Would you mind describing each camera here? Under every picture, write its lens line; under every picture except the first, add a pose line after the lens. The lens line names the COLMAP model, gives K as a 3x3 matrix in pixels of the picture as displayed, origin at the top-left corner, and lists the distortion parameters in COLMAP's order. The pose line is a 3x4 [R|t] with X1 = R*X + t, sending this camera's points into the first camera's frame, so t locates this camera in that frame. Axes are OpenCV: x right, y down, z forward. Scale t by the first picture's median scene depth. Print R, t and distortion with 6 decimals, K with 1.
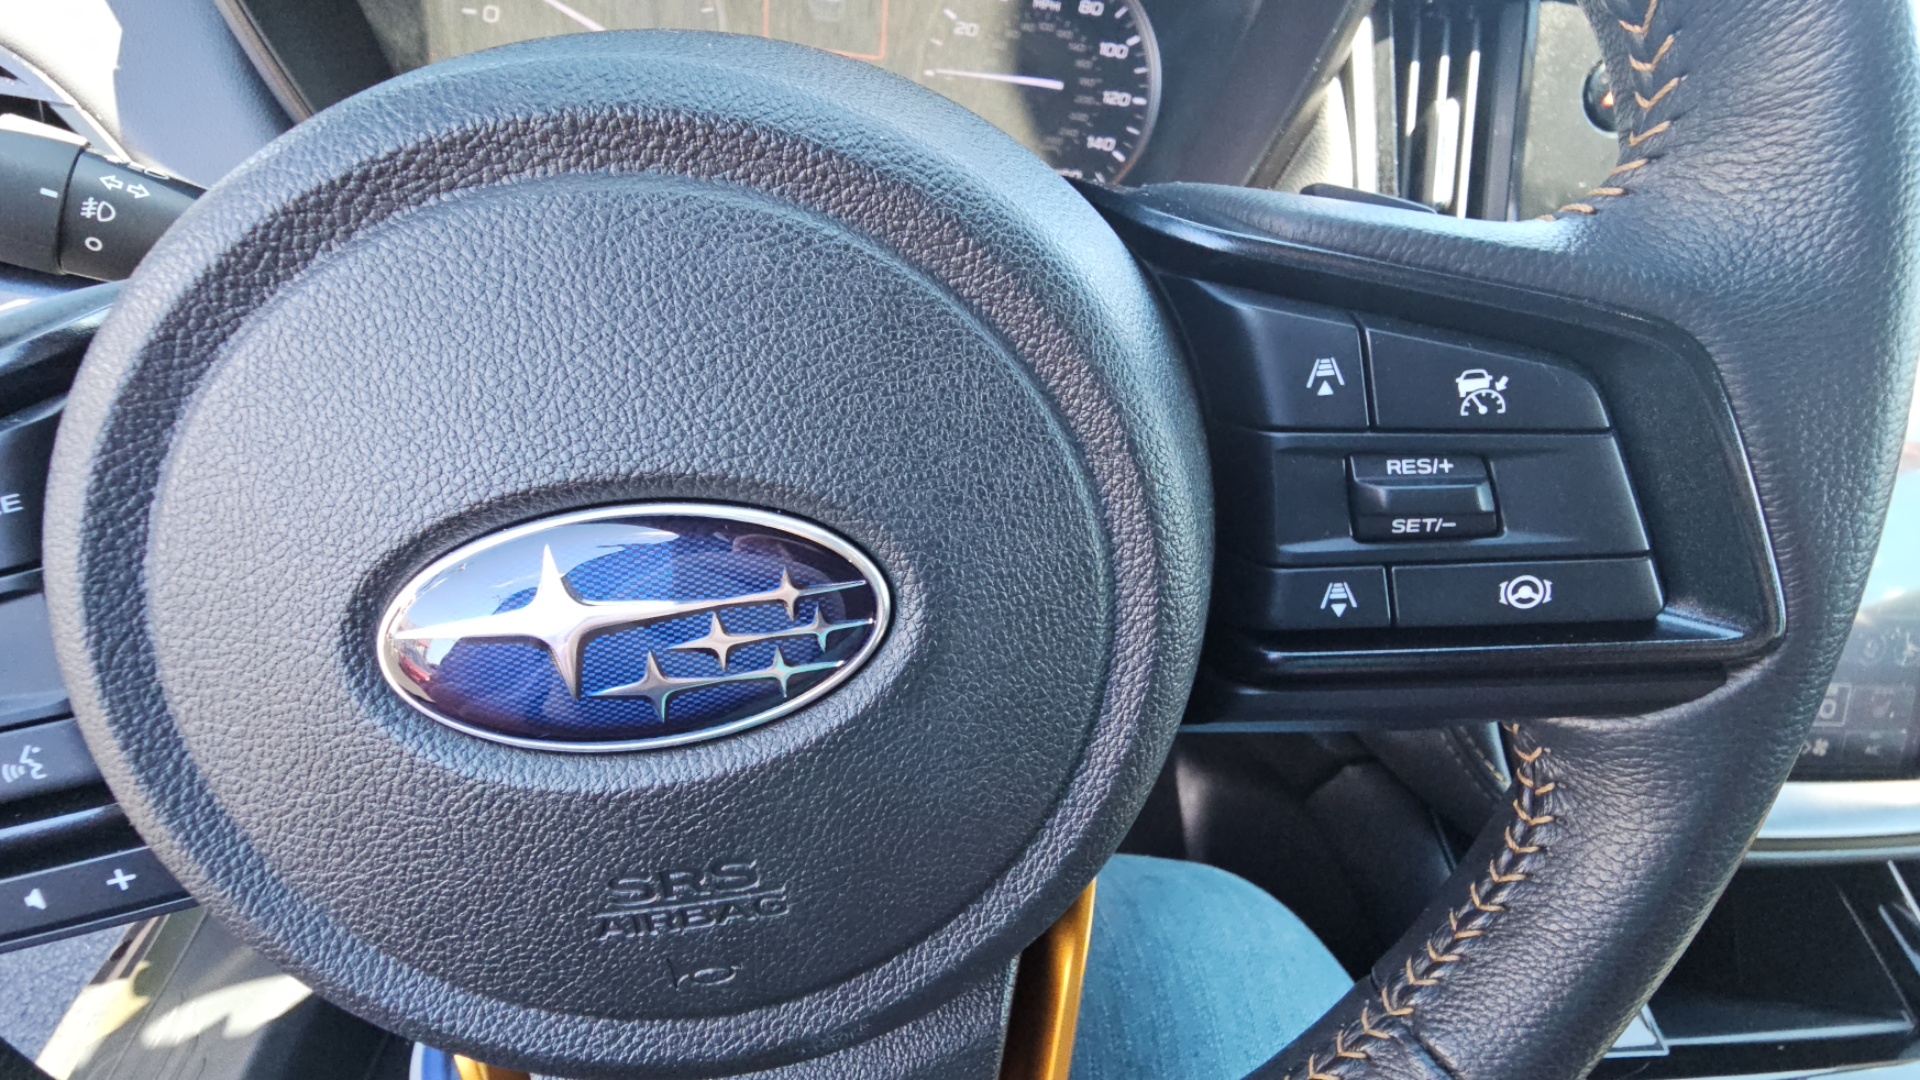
lens RADIAL K [[859.2, 0, 953.8], [0, 859.2, 553.5], [0, 0, 1]] dist [0.010522, -0.008707]
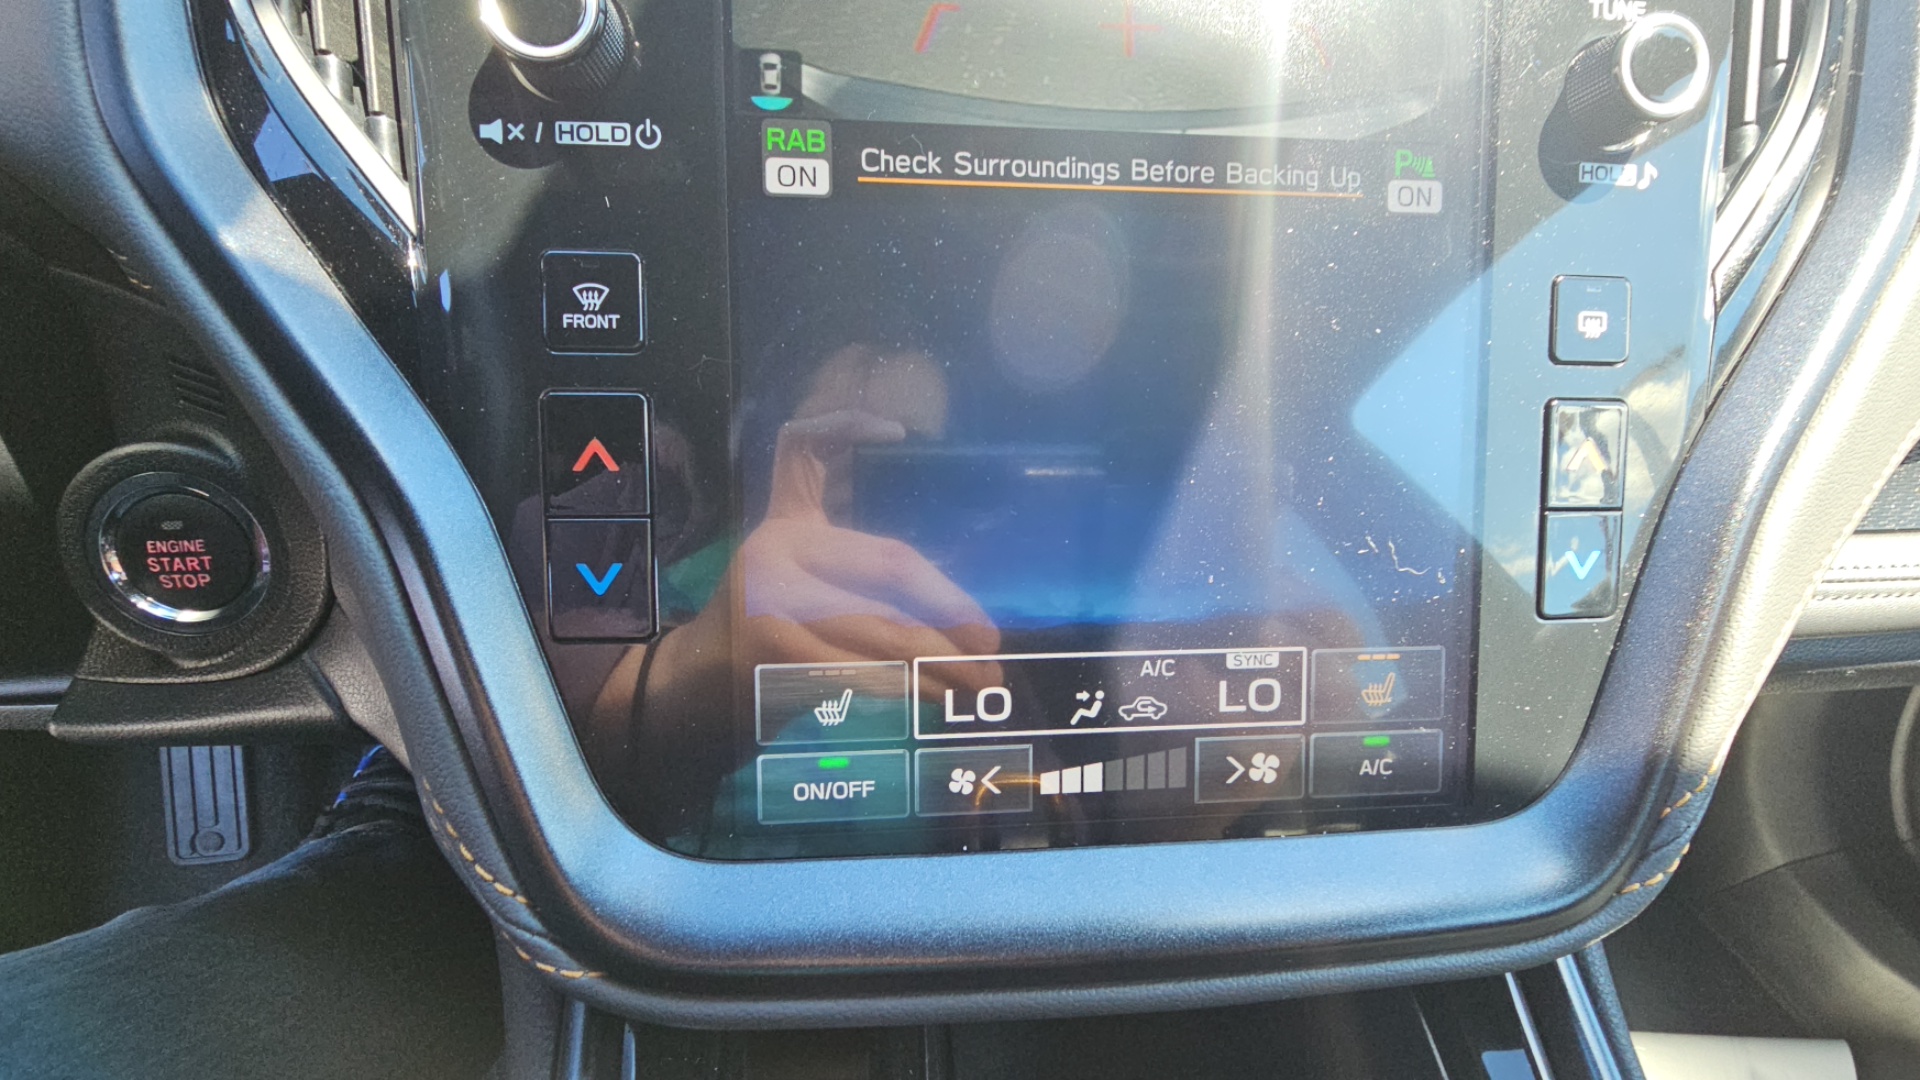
lens RADIAL K [[859.2, 0, 960.7], [0, 859.2, 553.4], [0, 0, 1]] dist [0.010522, -0.008707]
pose [[0.996994, -0.073072, -0.025740, 1.973436], [0.070615, 0.993786, -0.086035, 0.293605], [0.031867, 0.083959, 0.995960, 1.054053]]
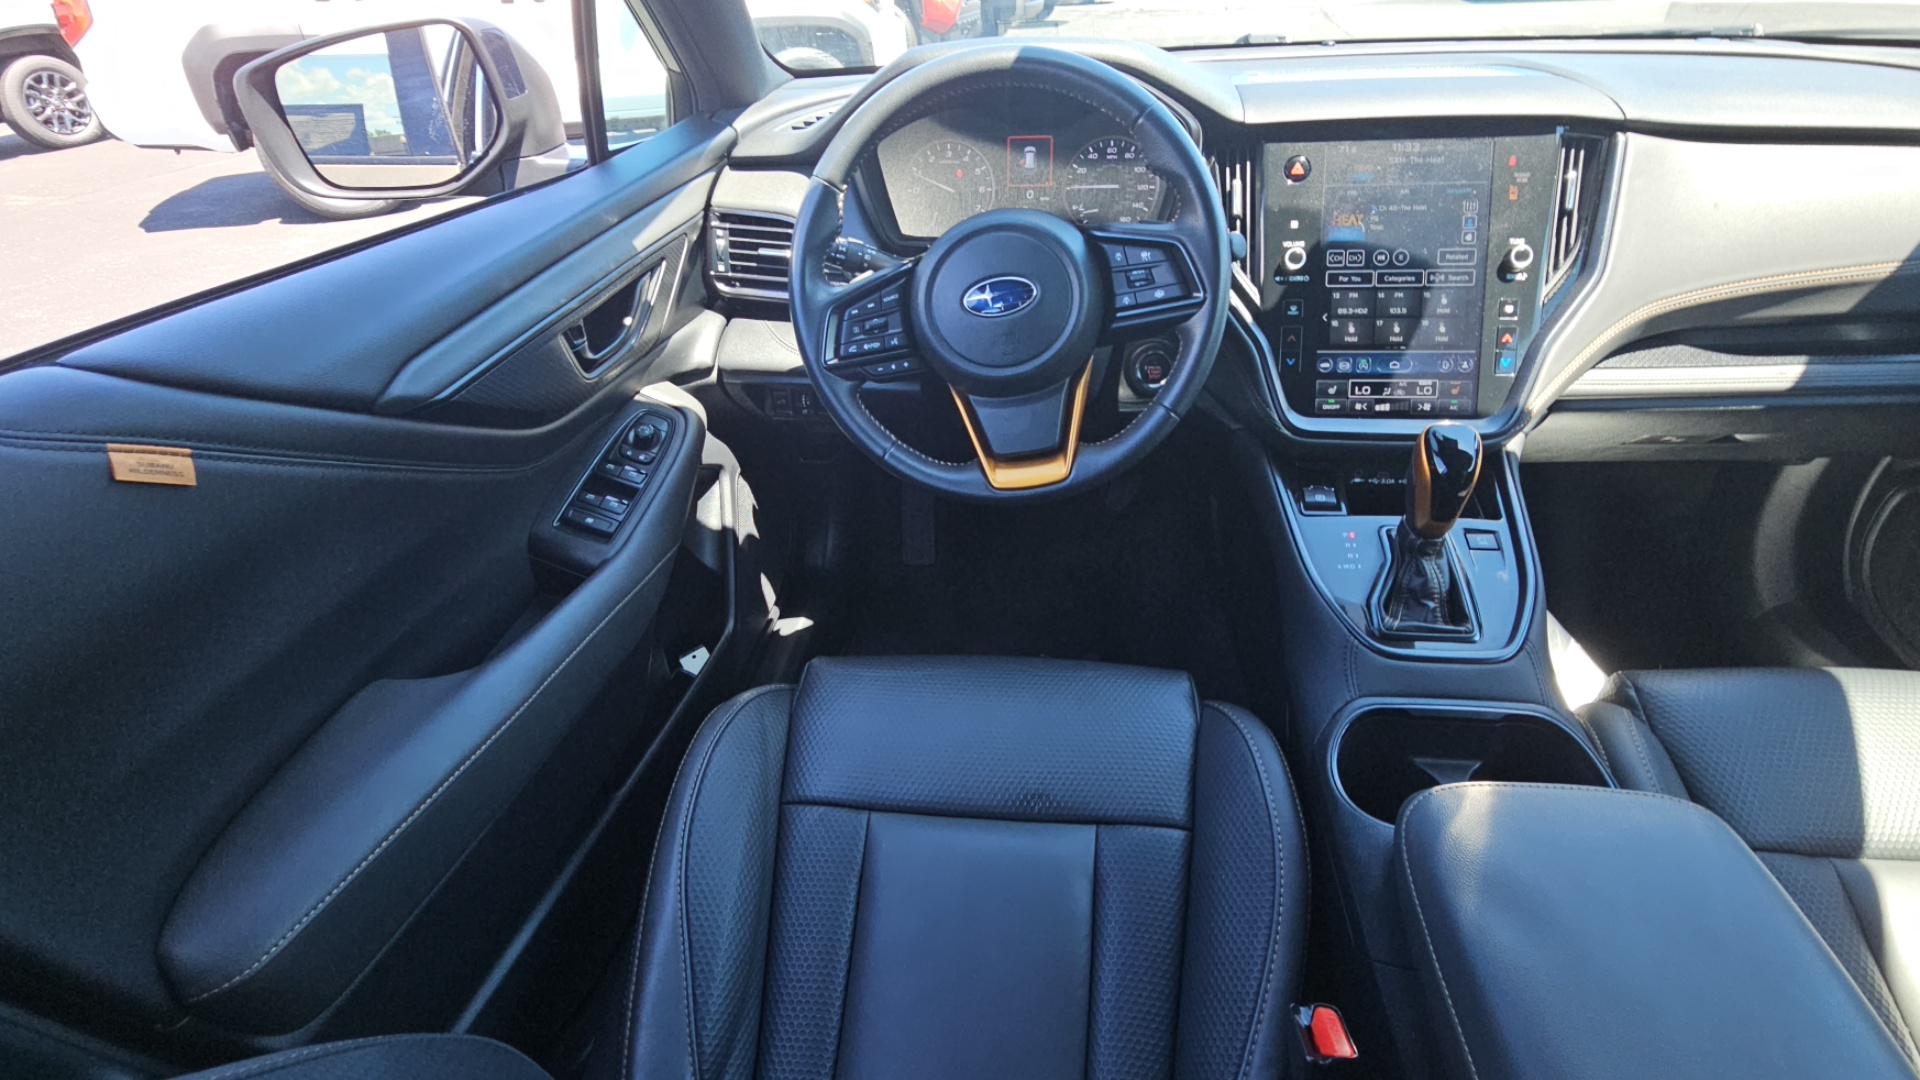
lens RADIAL K [[862.8, 0, 957.1], [0, 862.8, 537.8], [0, 0, 1]] dist [0.002723, -0.002405]
pose [[0.968406, -0.031537, -0.247378, 0.701673], [0.013401, 0.997119, -0.074659, 1.802714], [0.249020, 0.068985, 0.966038, -4.019754]]
